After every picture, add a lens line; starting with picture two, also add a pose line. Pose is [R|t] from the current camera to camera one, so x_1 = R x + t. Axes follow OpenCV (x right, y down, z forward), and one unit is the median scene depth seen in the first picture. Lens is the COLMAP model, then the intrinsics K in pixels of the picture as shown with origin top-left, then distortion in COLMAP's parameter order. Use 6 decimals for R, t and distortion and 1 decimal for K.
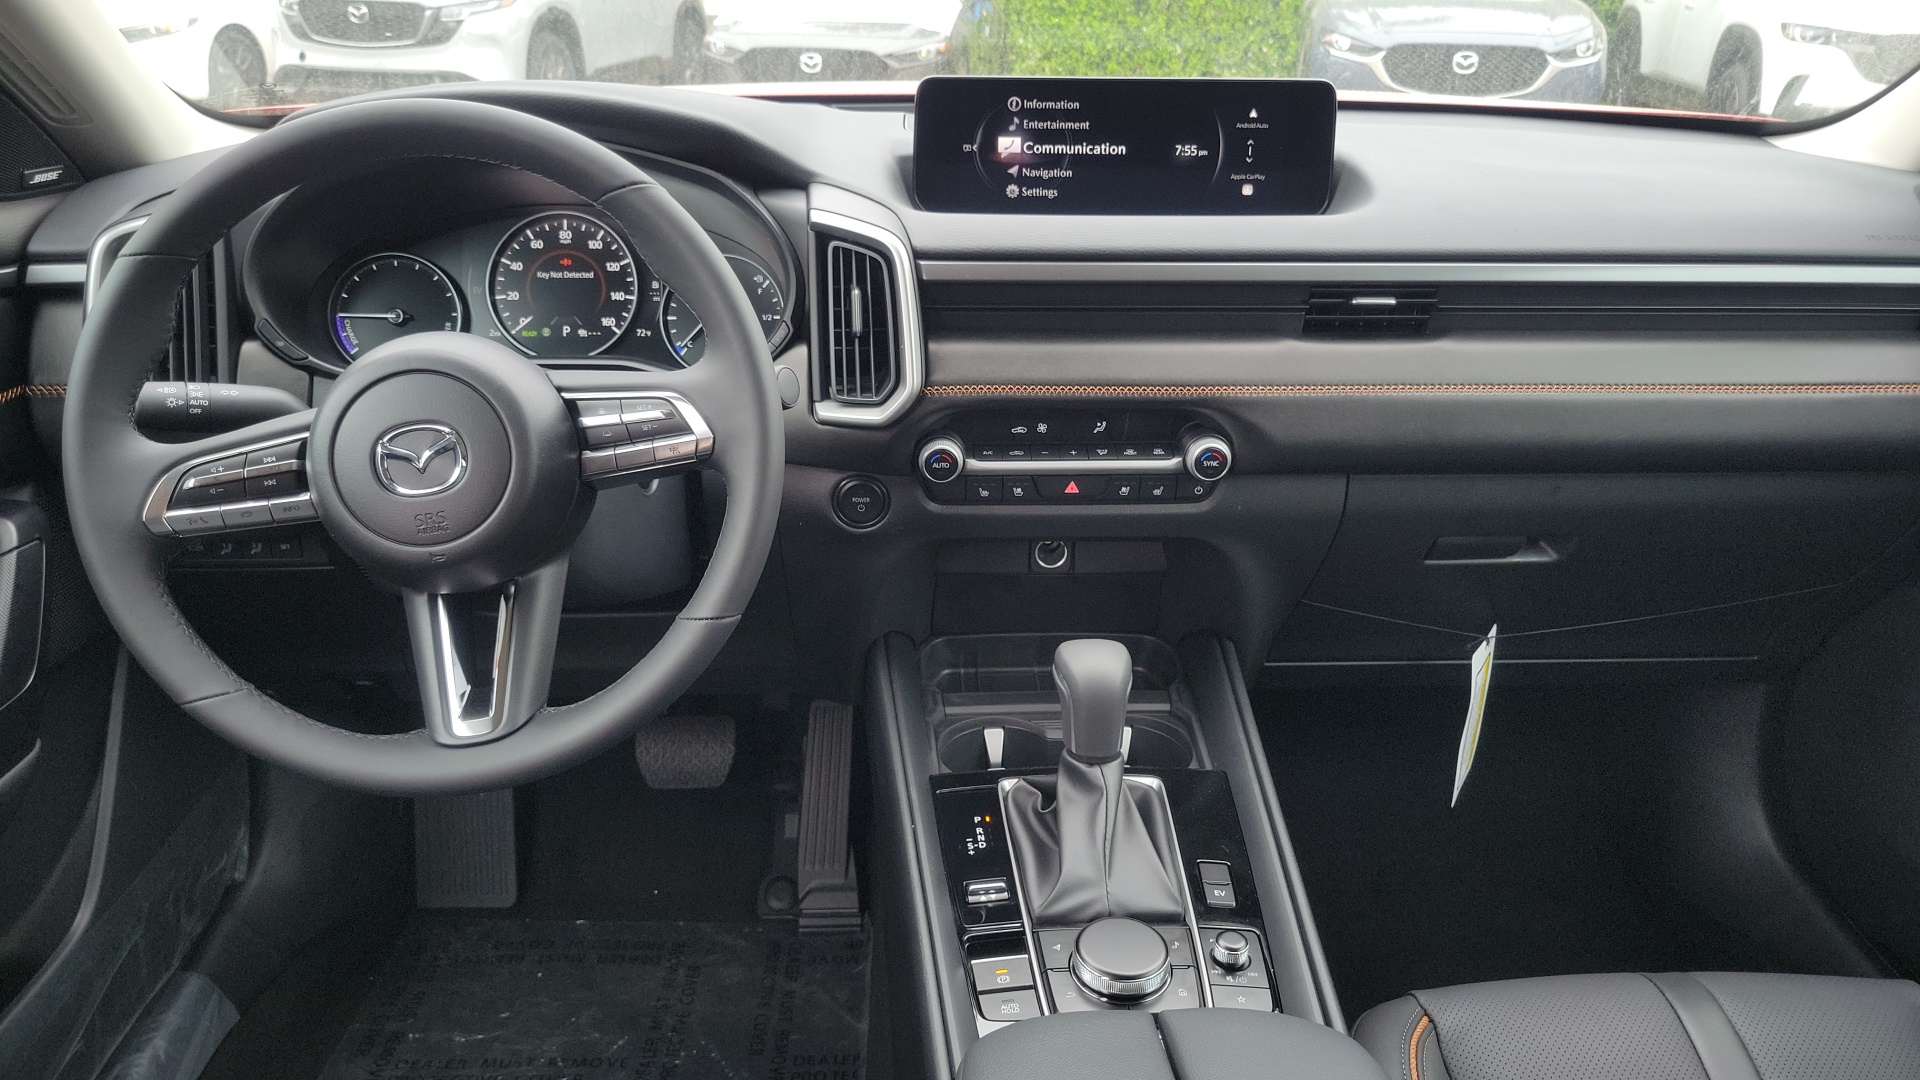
lens RADIAL K [[1429.8, 0, 950.6], [0, 1429.8, 546.2], [0, 0, 1]] dist [0.043014, -0.027130]
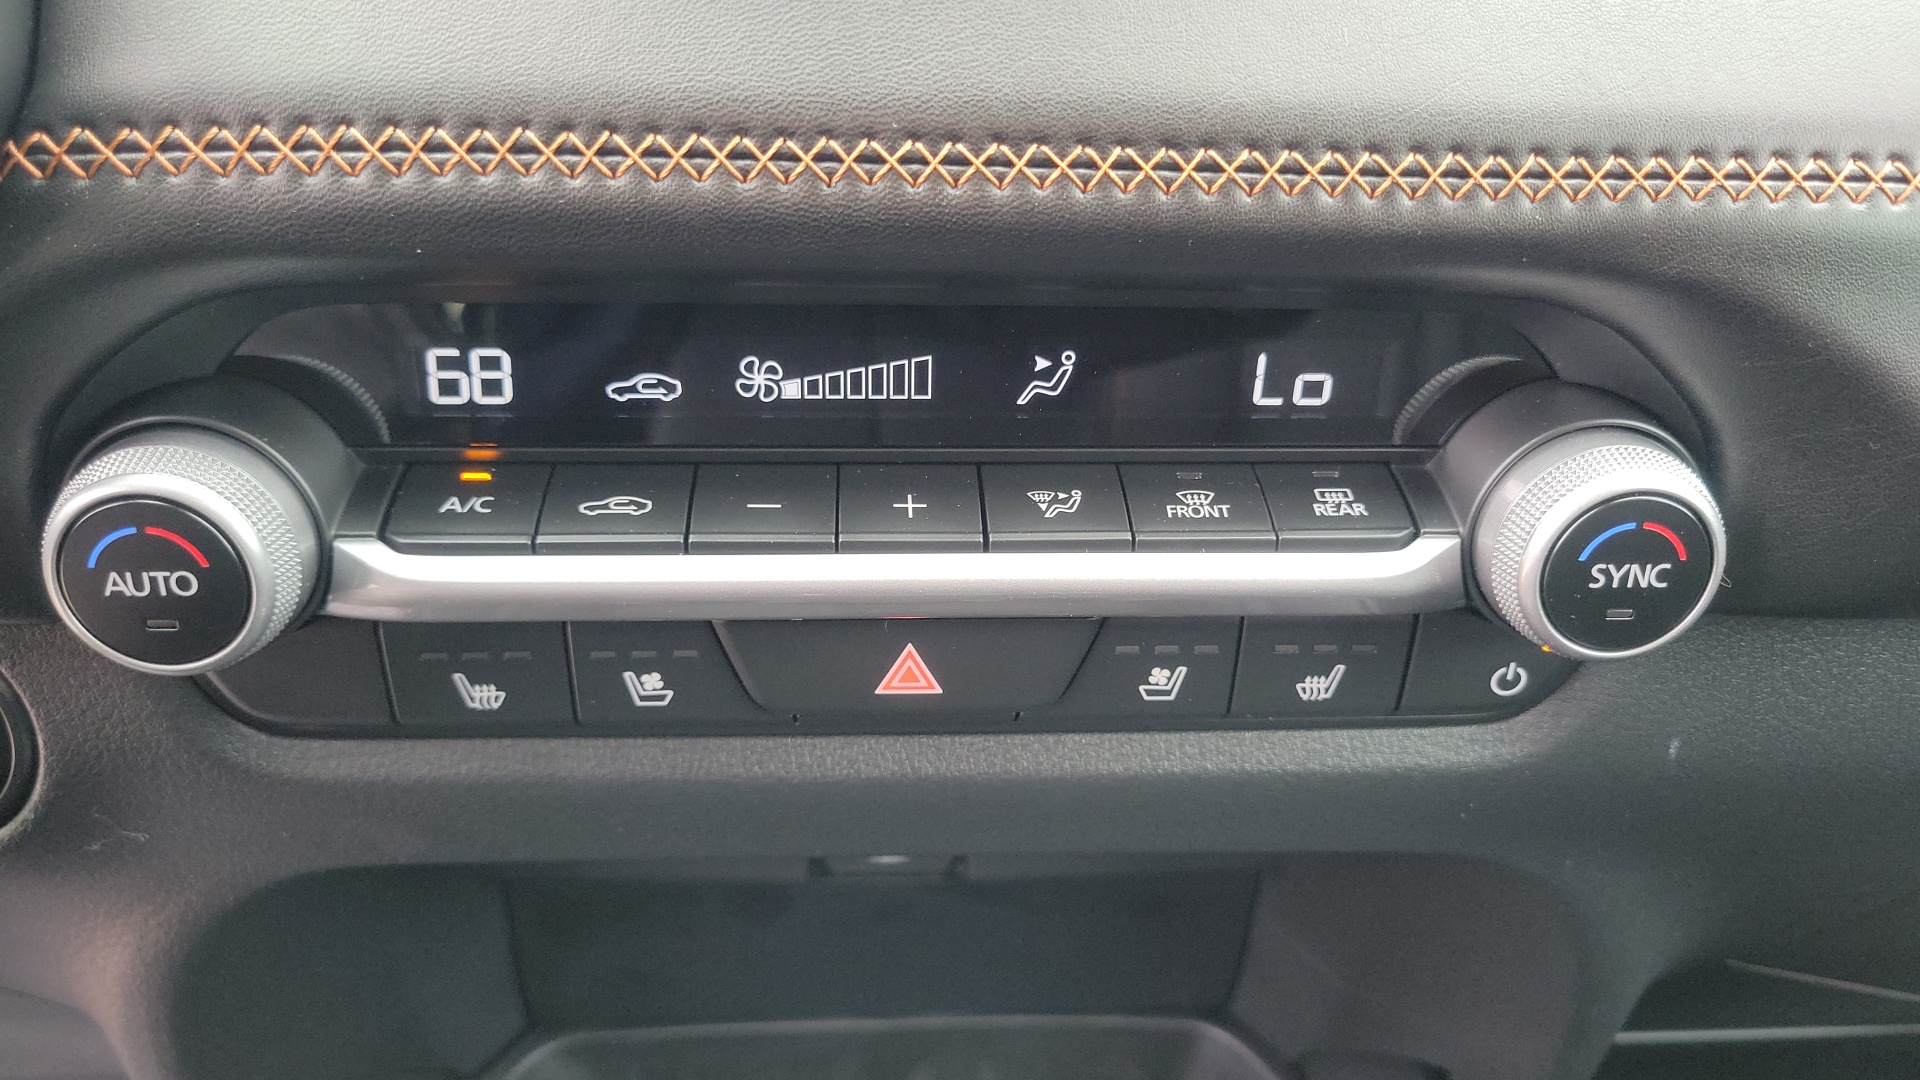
lens RADIAL K [[1468.6, 0, 962.4], [0, 1468.6, 544.7], [0, 0, 1]] dist [0.003181, -0.001405]
pose [[0.999838, 0.004989, 0.017281, 0.082260], [-0.005437, 0.999649, 0.025945, -0.059973], [-0.017146, -0.026035, 0.999514, 0.731180]]
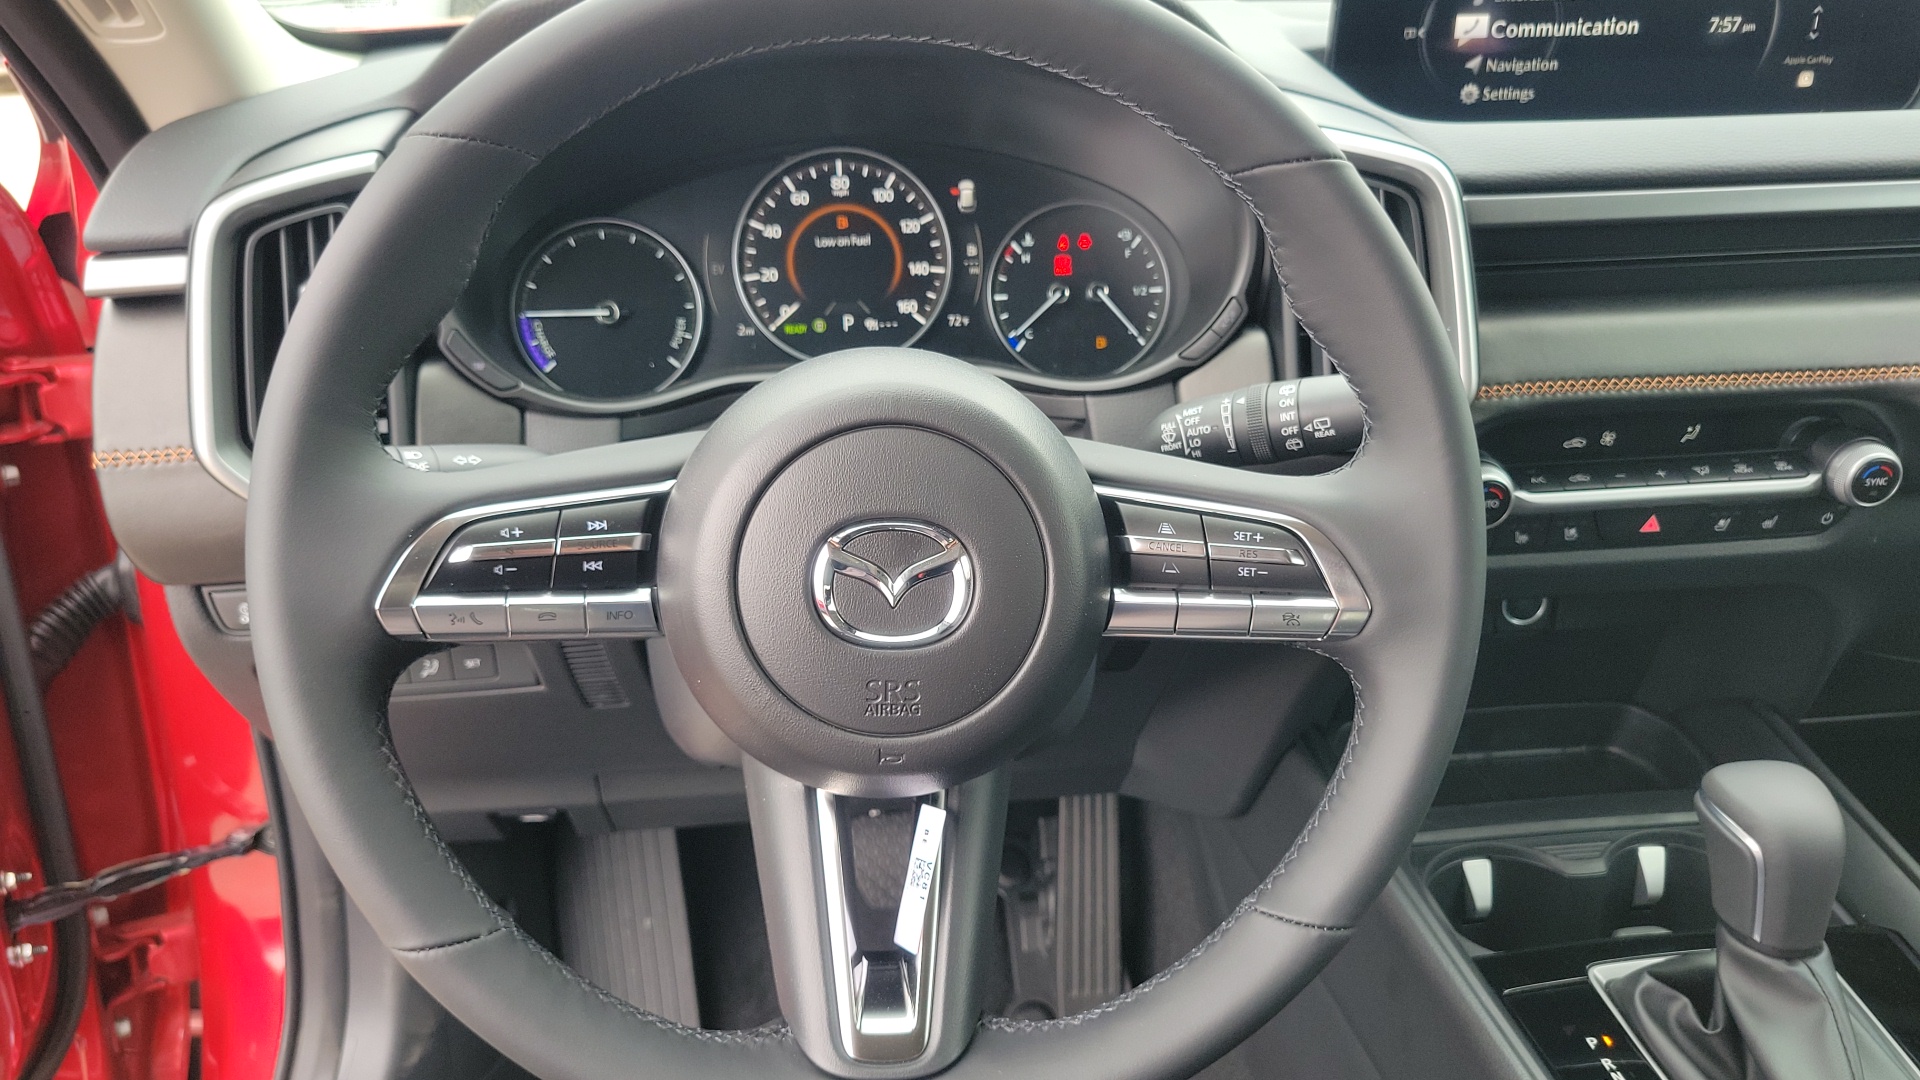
lens RADIAL K [[1455.3, 0, 950.0], [0, 1455.3, 540.6], [0, 0, 1]] dist [0.014972, -0.001235]
pose [[0.998005, -0.048496, 0.040423, -0.253820], [0.047452, 0.998525, 0.026392, -0.062217], [-0.041644, -0.024421, 0.998834, 0.299890]]
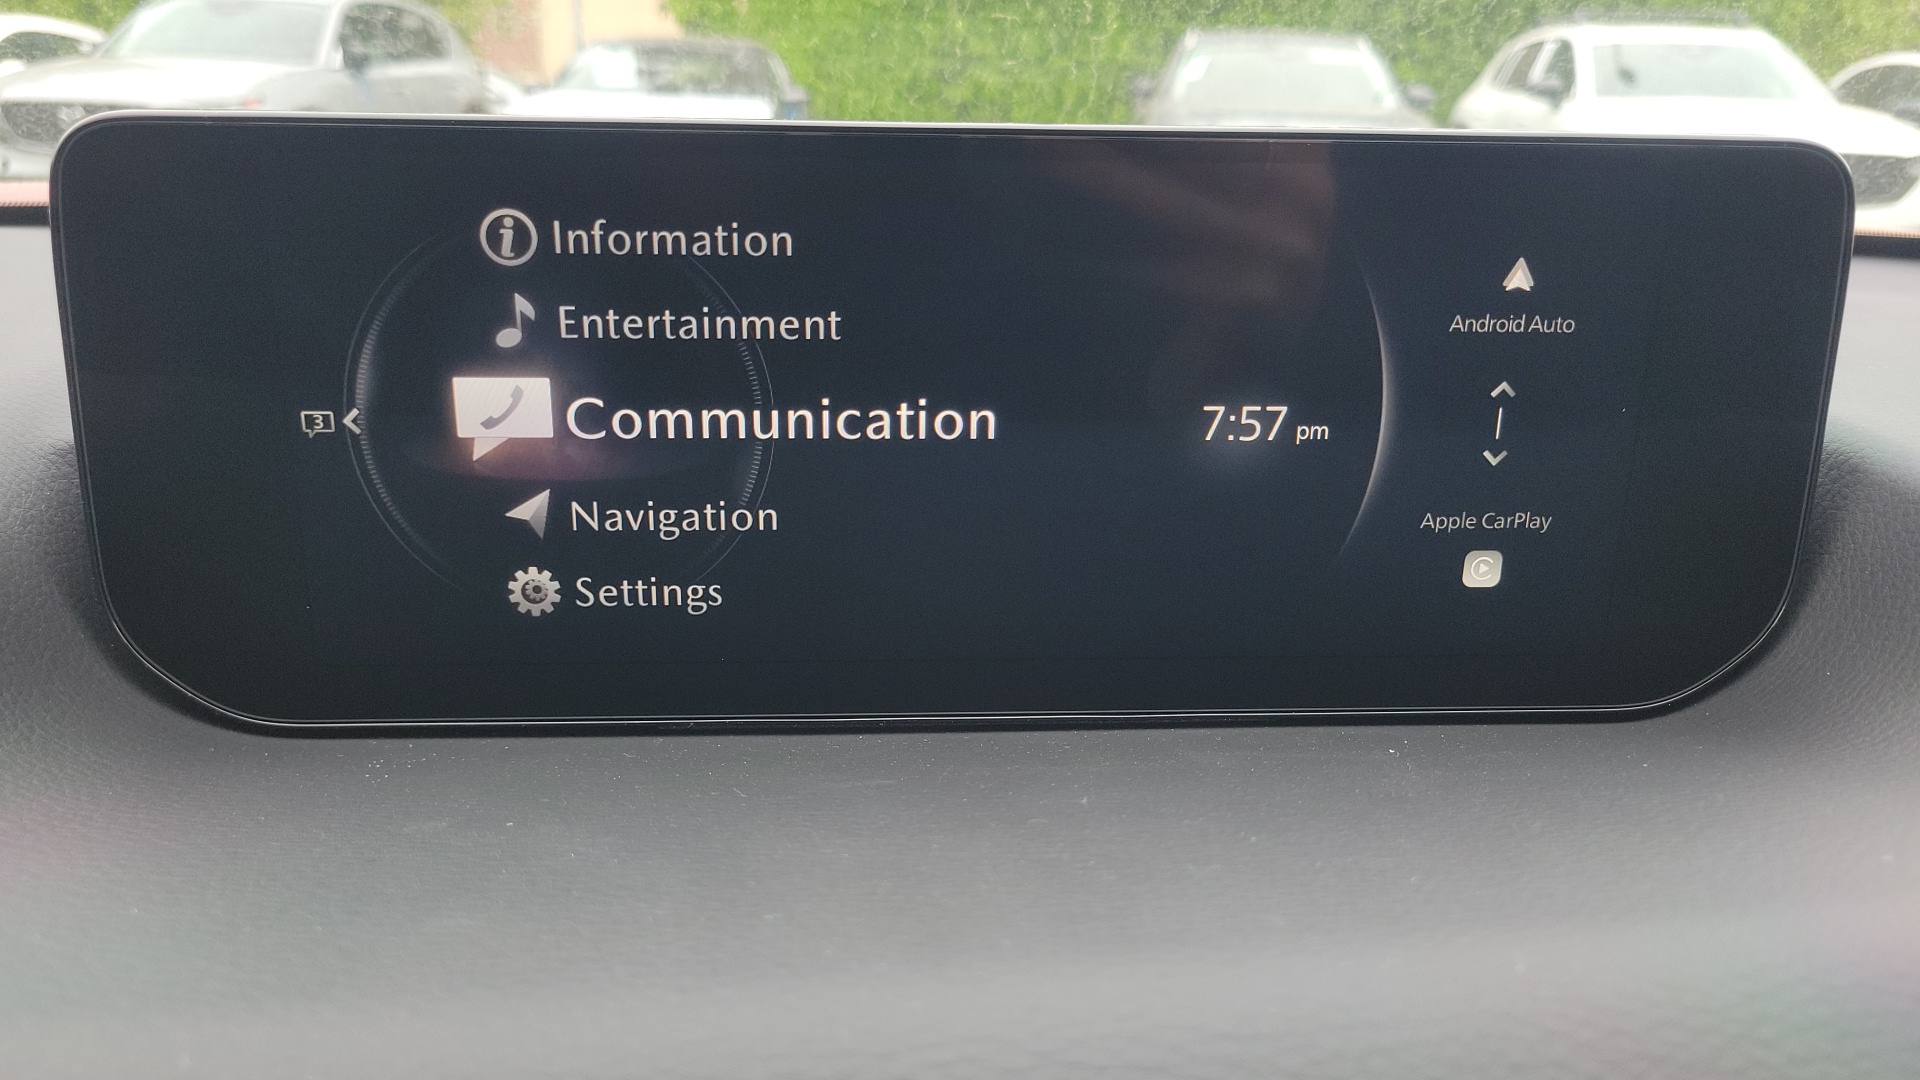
lens RADIAL K [[1455.3, 0, 950.0], [0, 1455.3, 540.6], [0, 0, 1]] dist [0.014972, -0.001235]
pose [[0.993892, -0.025498, 0.107373, 0.087919], [0.033854, 0.996477, -0.076724, -0.239597], [-0.105039, 0.079891, 0.991254, 0.765406]]
